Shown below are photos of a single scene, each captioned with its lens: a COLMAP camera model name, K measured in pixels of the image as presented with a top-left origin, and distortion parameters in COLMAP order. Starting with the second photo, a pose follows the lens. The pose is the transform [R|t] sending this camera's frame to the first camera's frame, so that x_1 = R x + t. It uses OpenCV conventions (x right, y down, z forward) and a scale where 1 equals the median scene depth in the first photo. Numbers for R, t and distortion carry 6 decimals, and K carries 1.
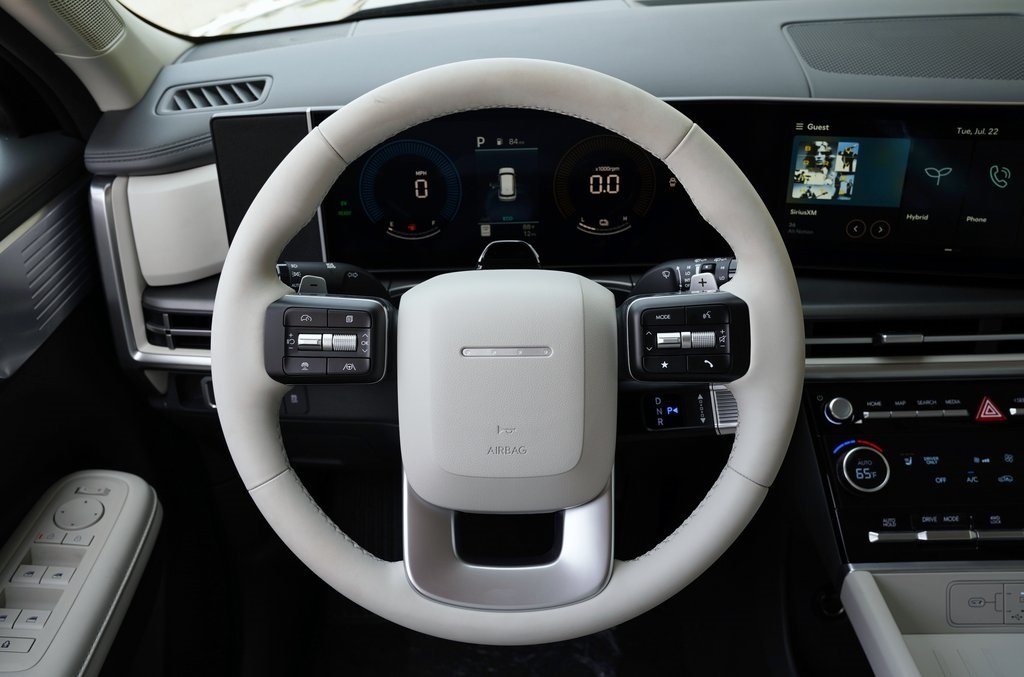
lens RADIAL K [[919.3, 0, 515.9], [0, 919.3, 327.6], [0, 0, 1]] dist [-0.008460, 0.065026]
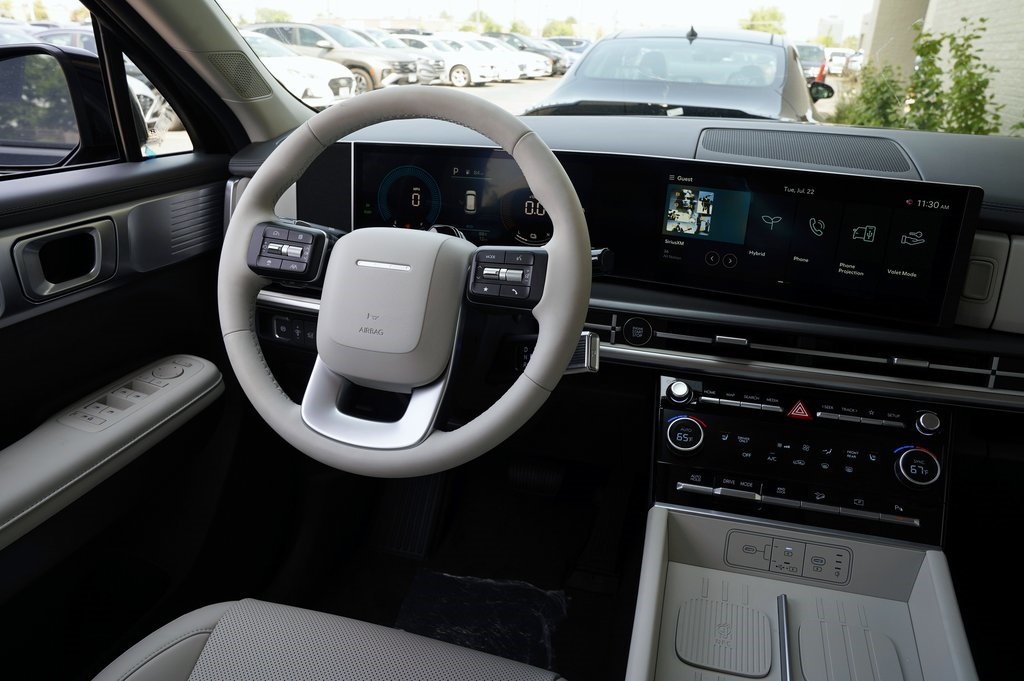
lens RADIAL K [[724.5, 0, 517.2], [0, 724.5, 327.7], [0, 0, 1]] dist [-0.091943, 0.023074]
pose [[0.956981, 0.136158, -0.256219, 0.391722], [-0.178141, 0.972746, -0.148430, 0.198984], [0.229026, 0.187688, 0.955155, -0.035299]]
